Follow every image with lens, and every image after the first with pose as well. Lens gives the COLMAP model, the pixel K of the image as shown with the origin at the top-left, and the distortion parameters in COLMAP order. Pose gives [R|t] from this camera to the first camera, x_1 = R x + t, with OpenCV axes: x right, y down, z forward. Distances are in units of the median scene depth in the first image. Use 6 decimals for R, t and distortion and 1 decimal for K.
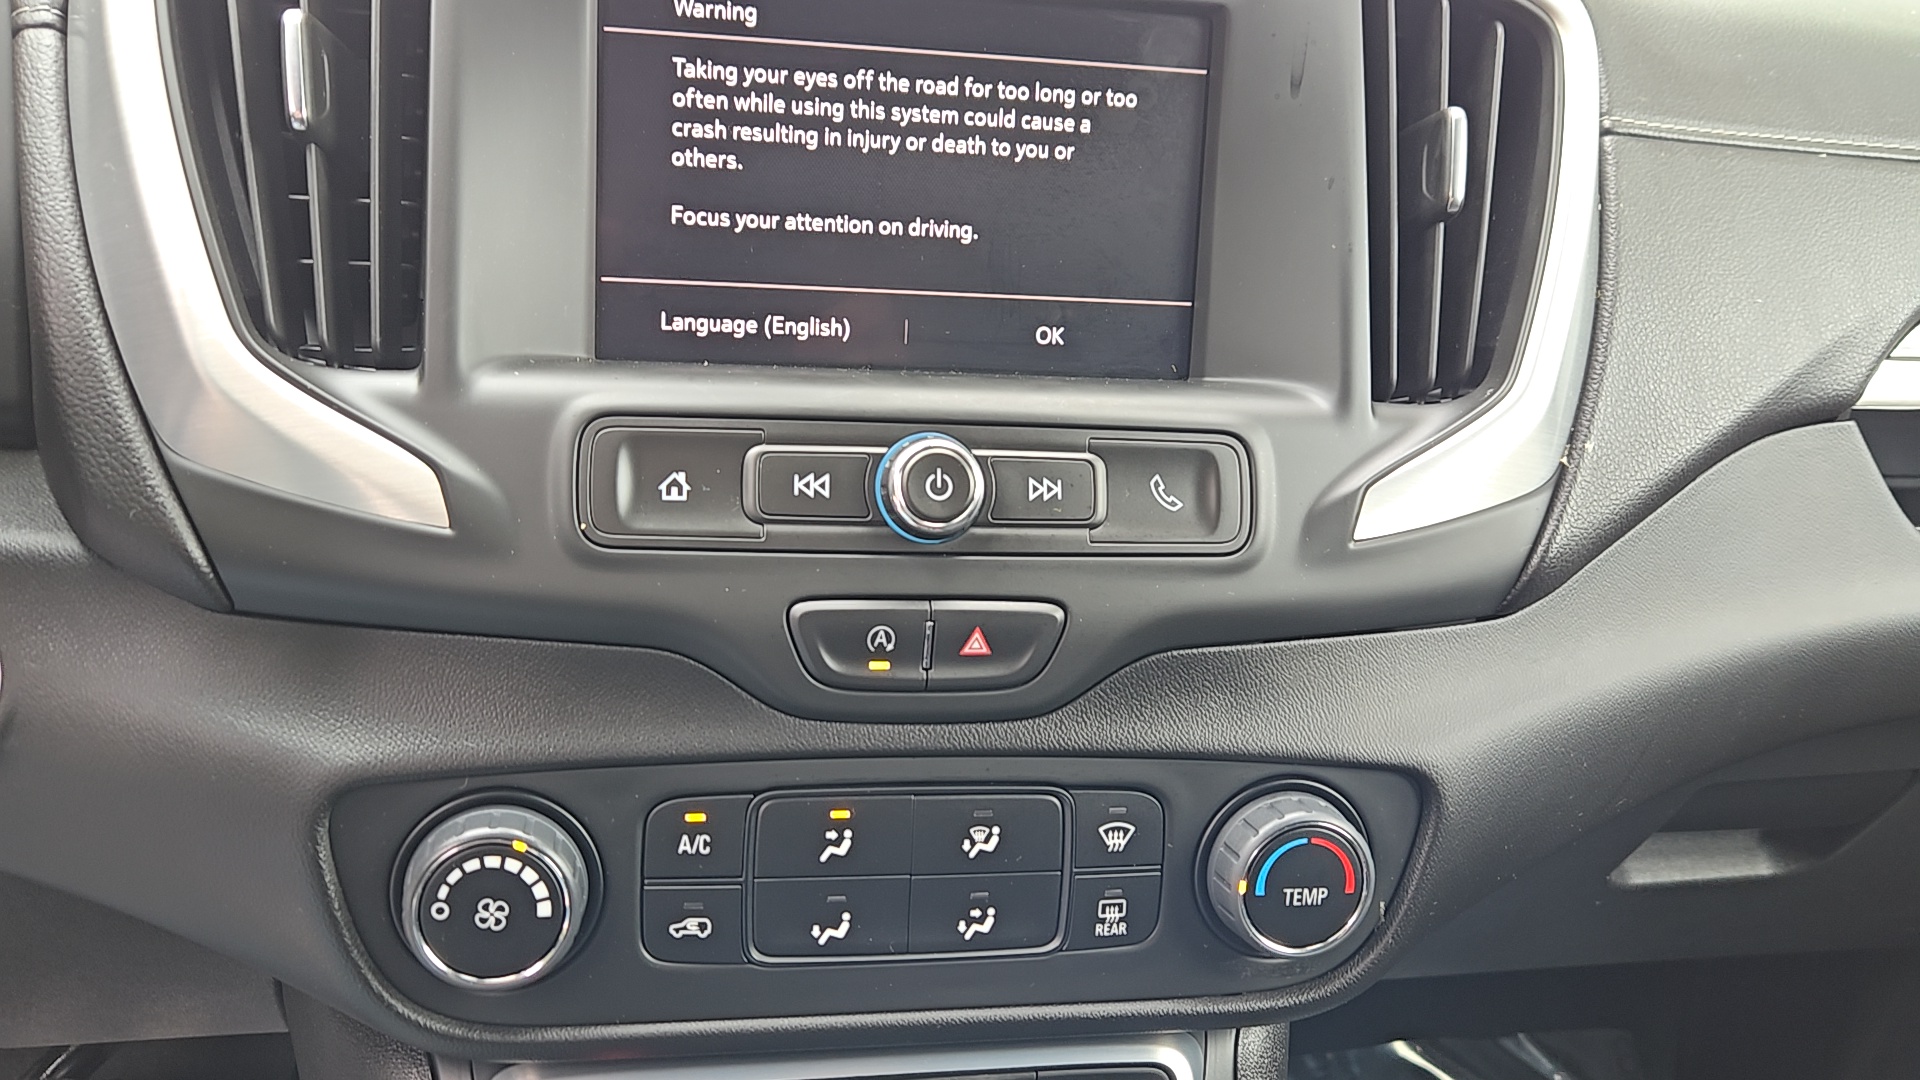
lens RADIAL K [[1599.2, 0, 950.8], [0, 1599.2, 538.7], [0, 0, 1]] dist [0.012717, -0.001005]
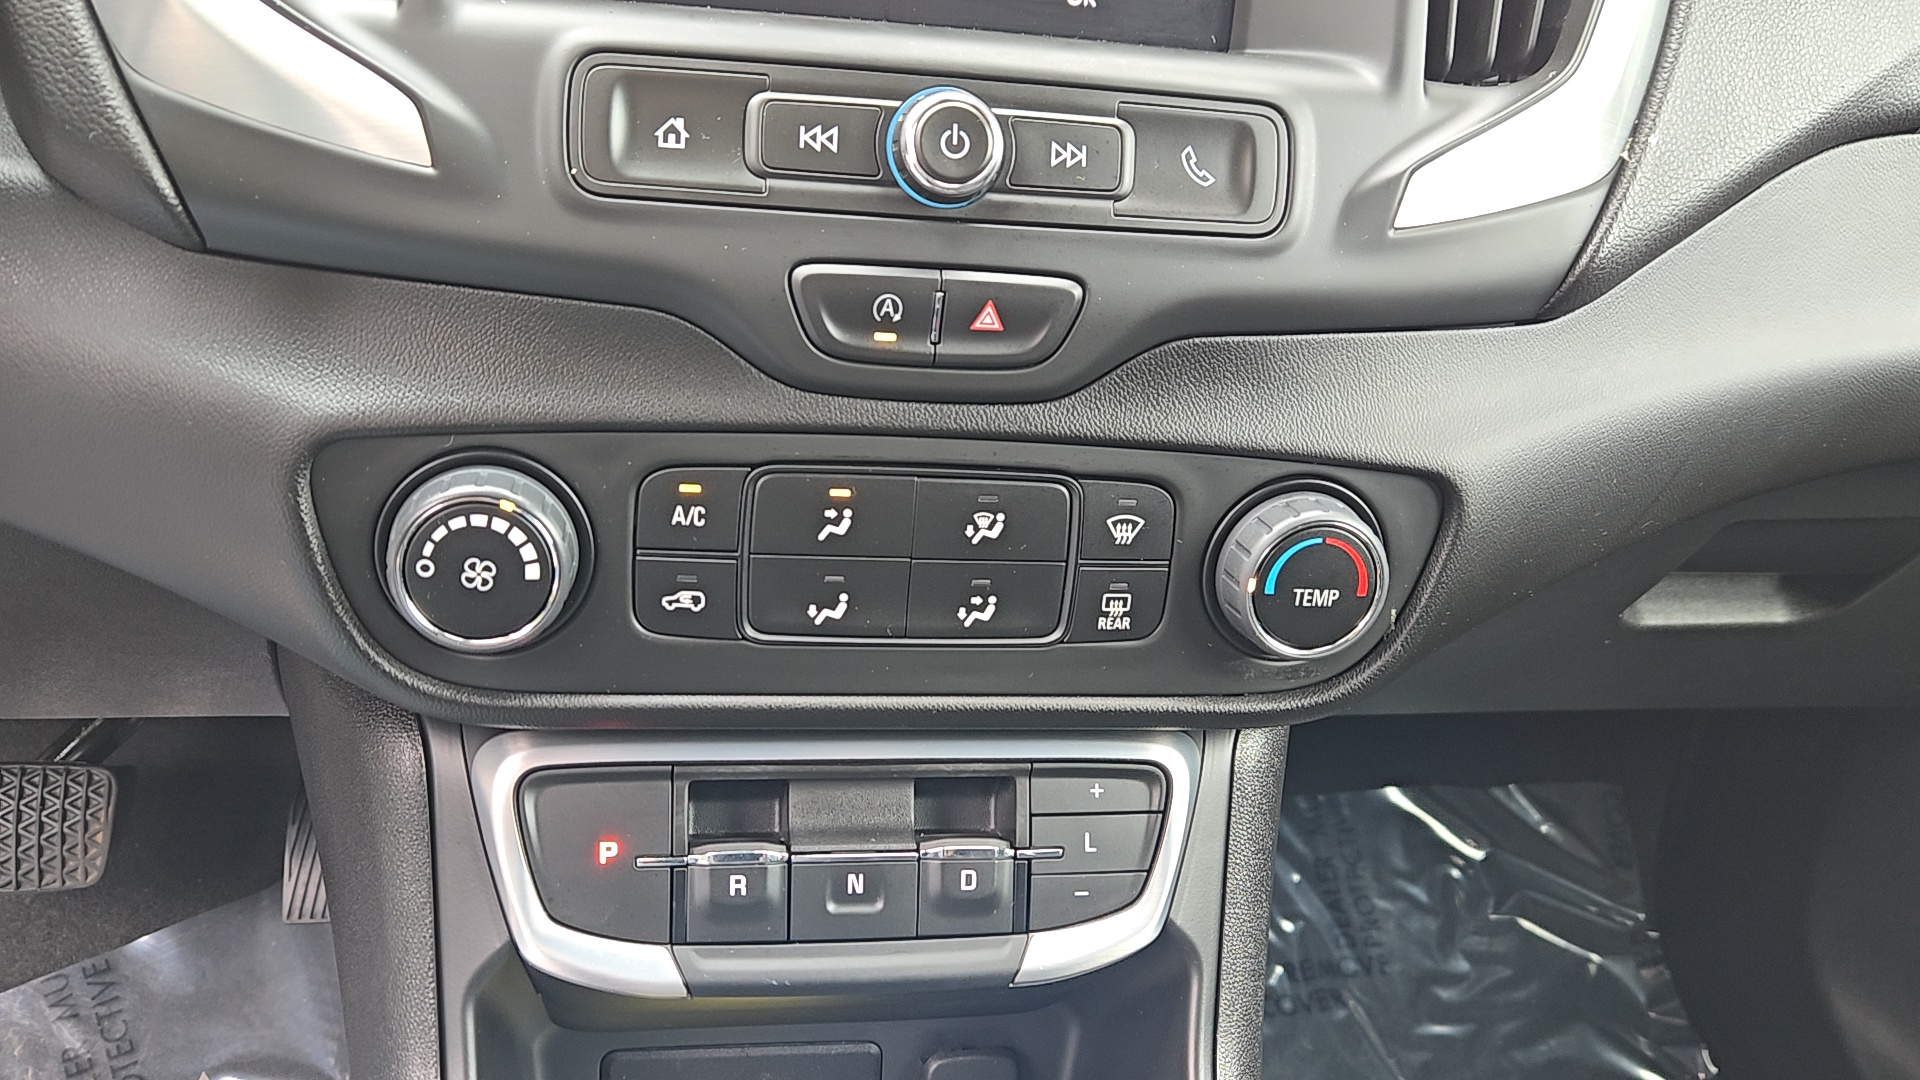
lens RADIAL K [[1599.2, 0, 950.9], [0, 1599.2, 528.2], [0, 0, 1]] dist [0.012717, -0.001005]
pose [[0.999239, 0.038397, -0.006833, 0.004943], [-0.037073, 0.989565, 0.139234, 0.055152], [0.012107, -0.138874, 0.990236, 0.040914]]
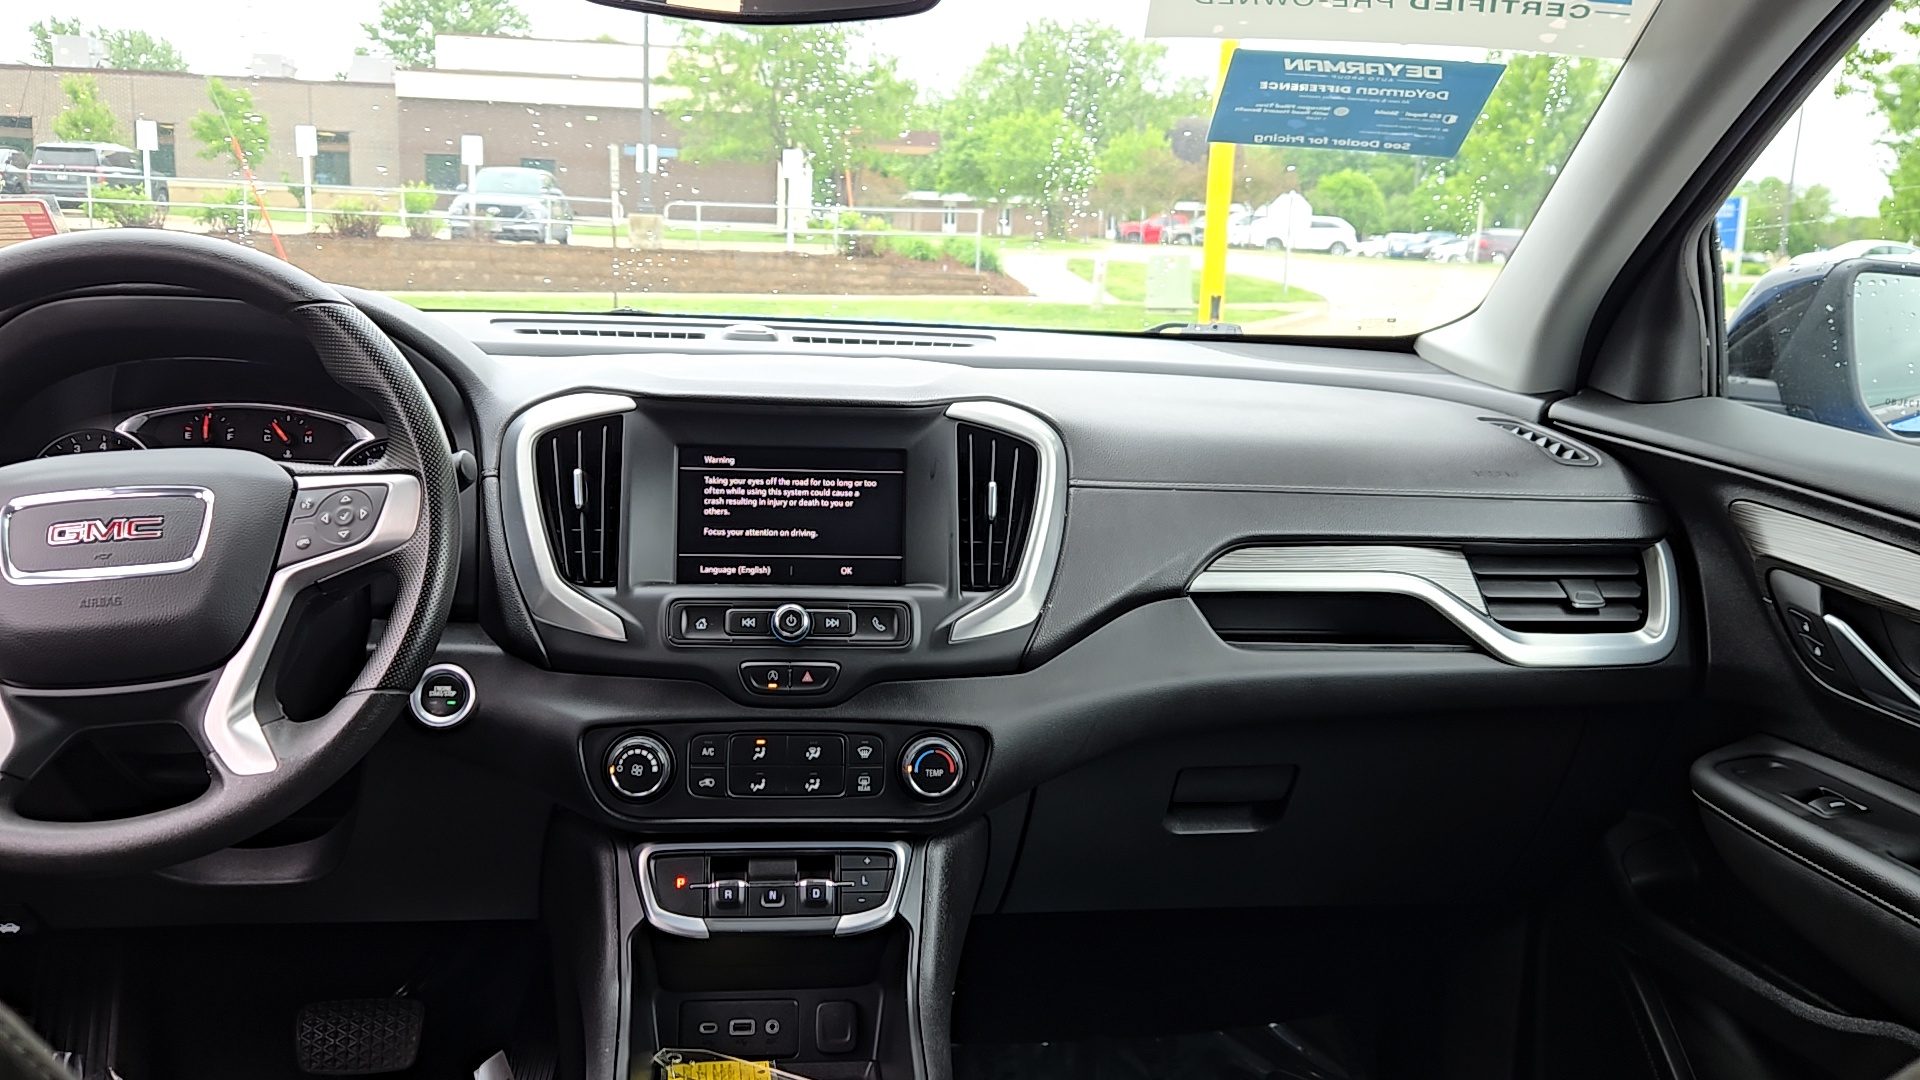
lens RADIAL K [[1599.2, 0, 963.3], [0, 1599.2, 532.6], [0, 0, 1]] dist [0.012717, -0.001005]
pose [[0.996827, -0.034299, -0.071830, 0.479184], [0.020706, 0.983070, -0.182057, 0.318874], [0.076859, 0.179992, 0.980661, -1.710779]]
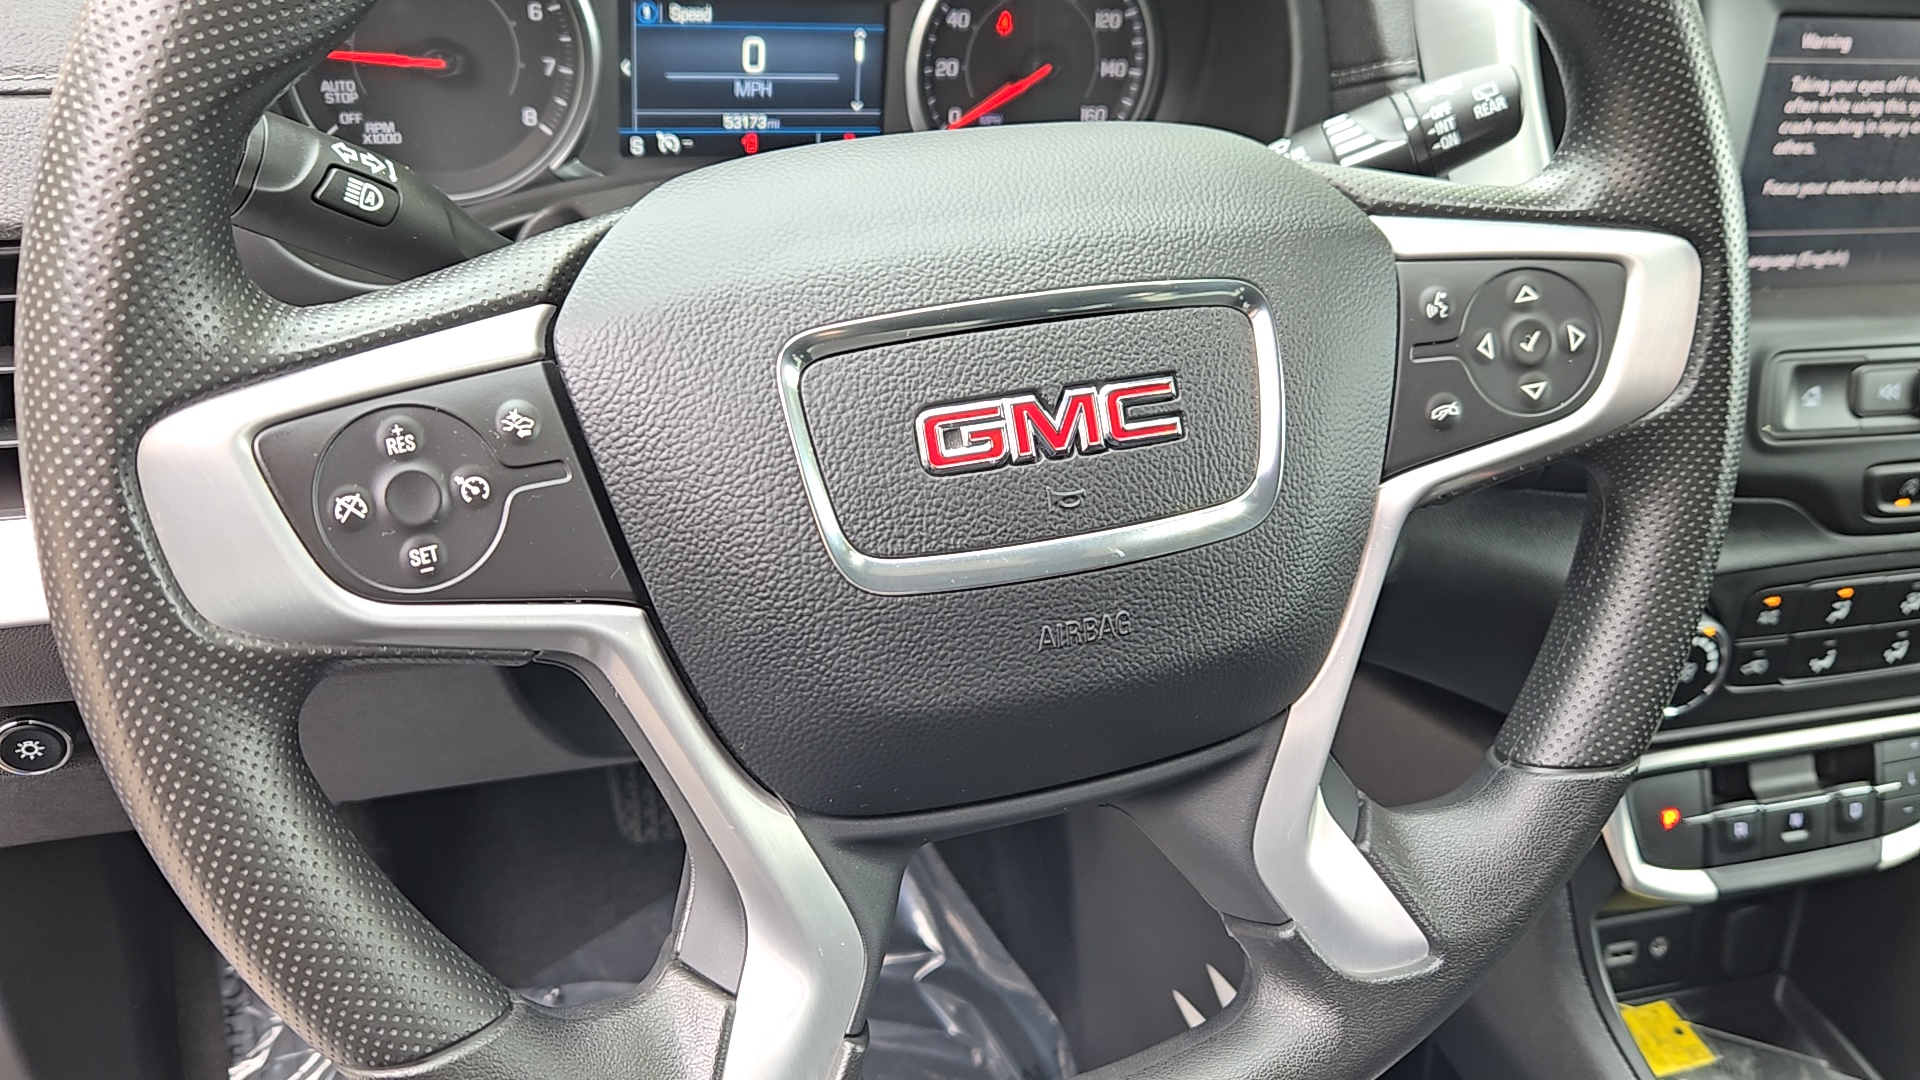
lens RADIAL K [[1599.2, 0, 971.9], [0, 1599.2, 518.8], [0, 0, 1]] dist [0.012717, -0.001005]
pose [[0.991915, -0.036087, 0.121664, -1.061695], [0.002353, 0.963780, 0.266687, -0.302900], [-0.126882, -0.264244, 0.956073, -0.346336]]
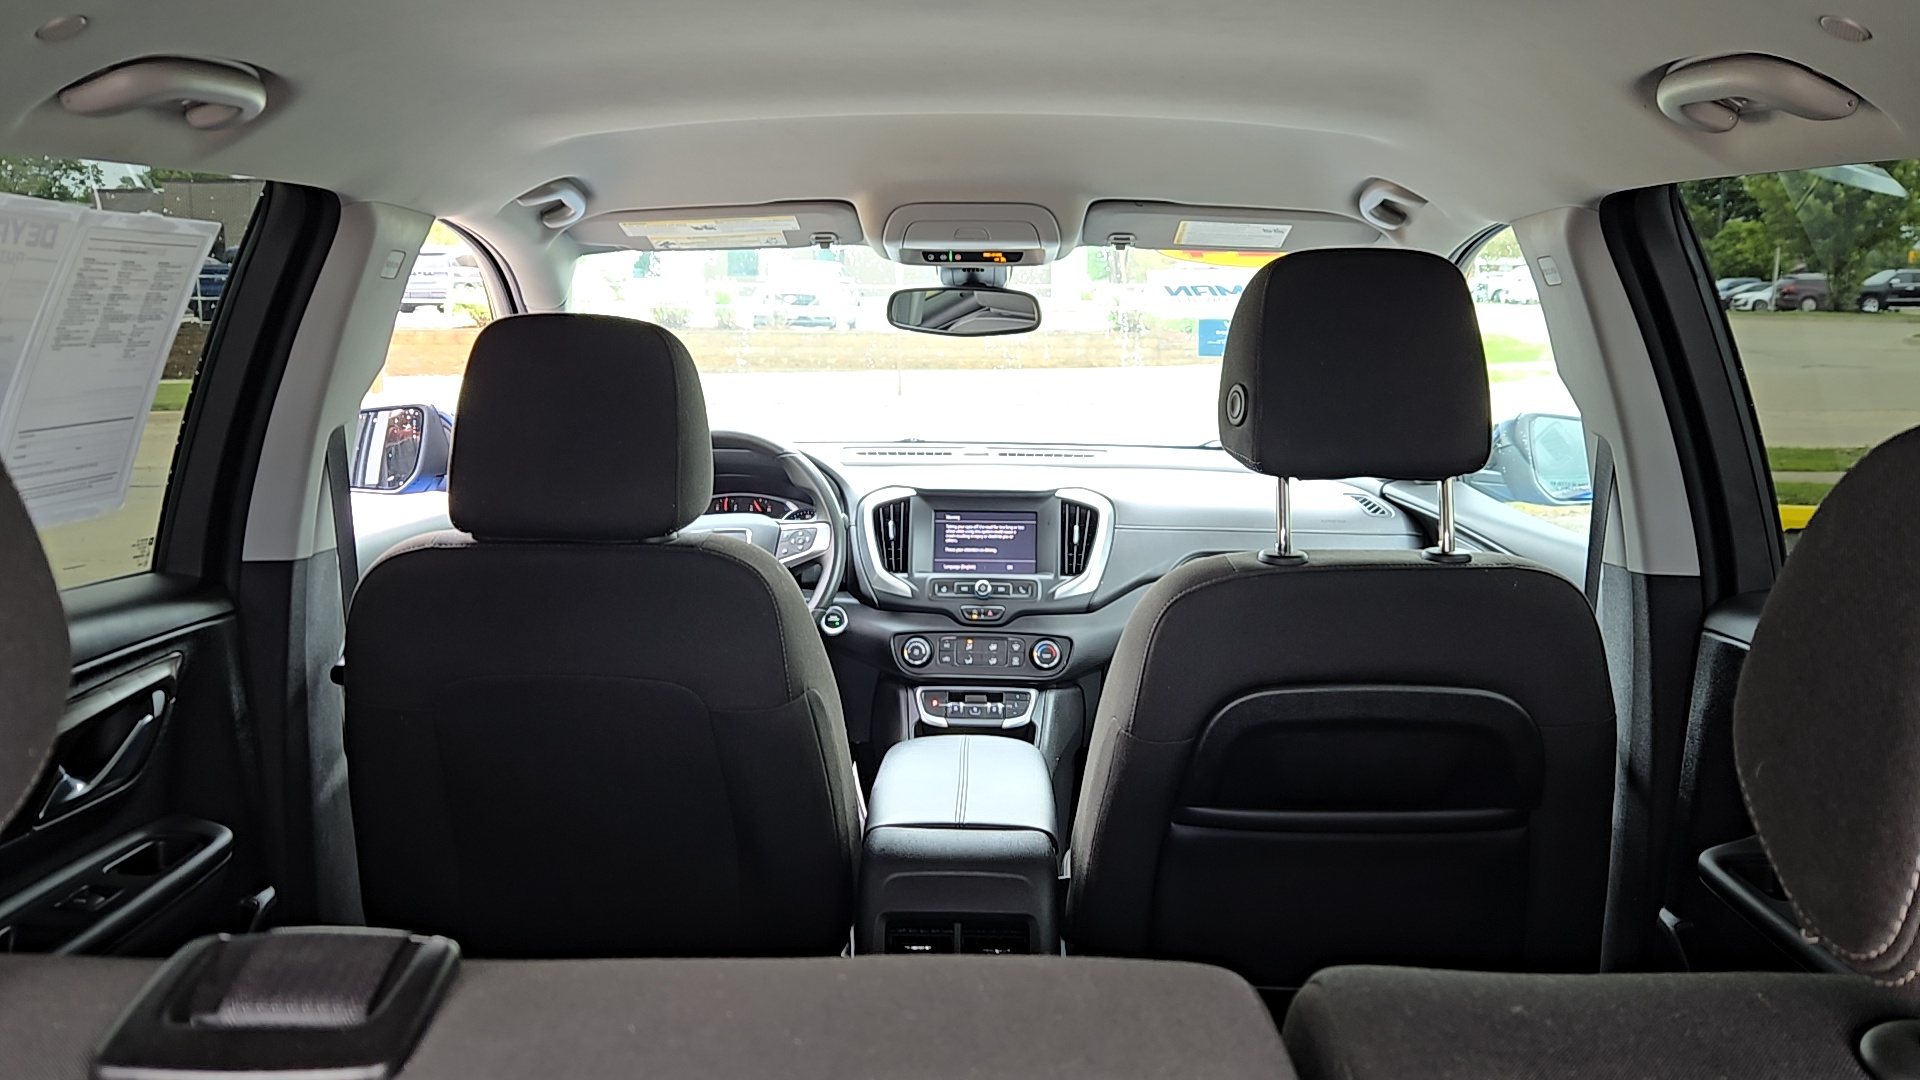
lens RADIAL K [[1599.2, 0, 960.5], [0, 1599.2, 524.0], [0, 0, 1]] dist [0.012717, -0.001005]
pose [[0.969169, -0.044616, -0.242322, 1.394085], [-0.012324, 0.973461, -0.228521, 1.123781], [0.246087, 0.224462, 0.942899, -4.881994]]
